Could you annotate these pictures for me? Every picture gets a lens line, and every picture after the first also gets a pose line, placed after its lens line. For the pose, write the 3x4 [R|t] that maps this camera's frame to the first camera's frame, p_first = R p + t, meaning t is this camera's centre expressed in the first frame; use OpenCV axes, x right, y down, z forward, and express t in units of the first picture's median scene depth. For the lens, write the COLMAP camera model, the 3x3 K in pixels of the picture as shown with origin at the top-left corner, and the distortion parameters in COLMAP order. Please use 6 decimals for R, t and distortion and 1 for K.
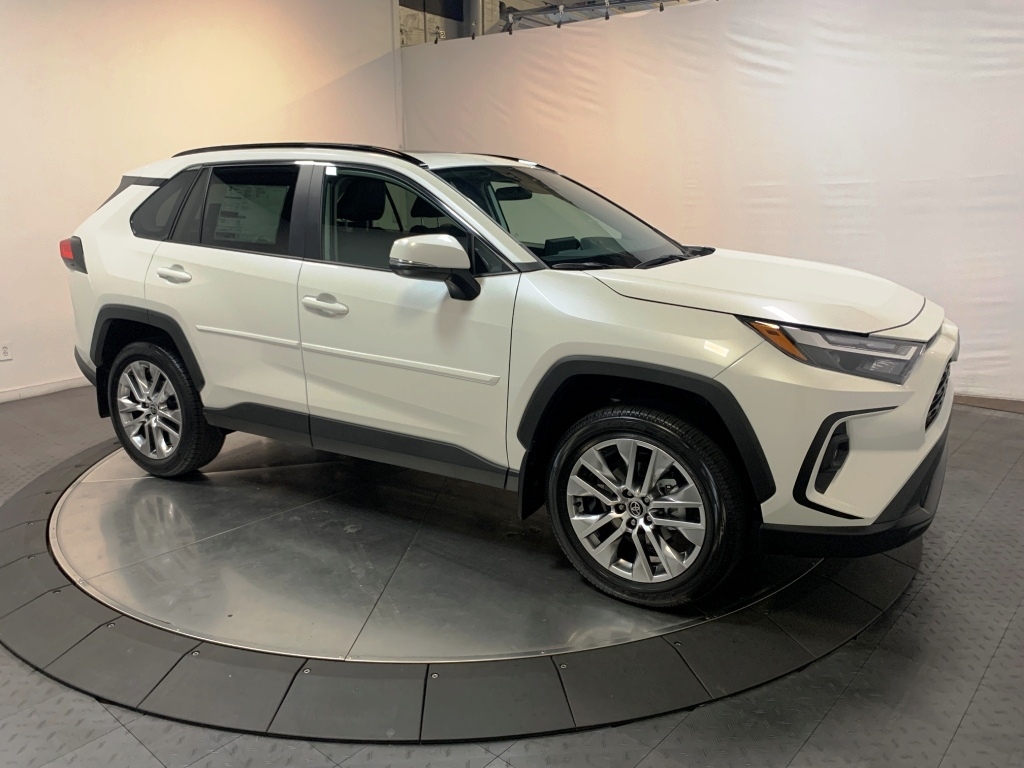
lens RADIAL K [[766.2, 0, 513.7], [0, 766.2, 357.8], [0, 0, 1]] dist [0.057498, -0.000407]
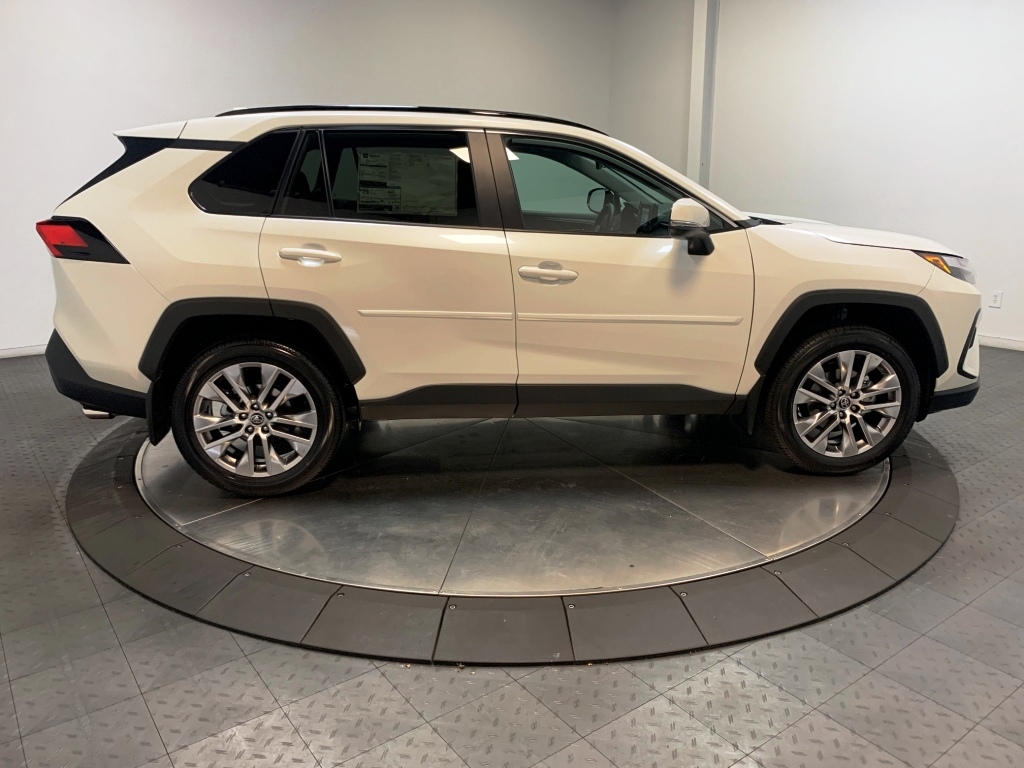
lens RADIAL K [[766.2, 0, 513.7], [0, 766.2, 357.8], [0, 0, 1]] dist [0.057498, -0.000407]
pose [[0.822840, -0.143723, 0.549798, -0.853762], [0.112736, 0.989545, 0.089955, -0.053311], [-0.556978, -0.012036, 0.830440, 0.177766]]
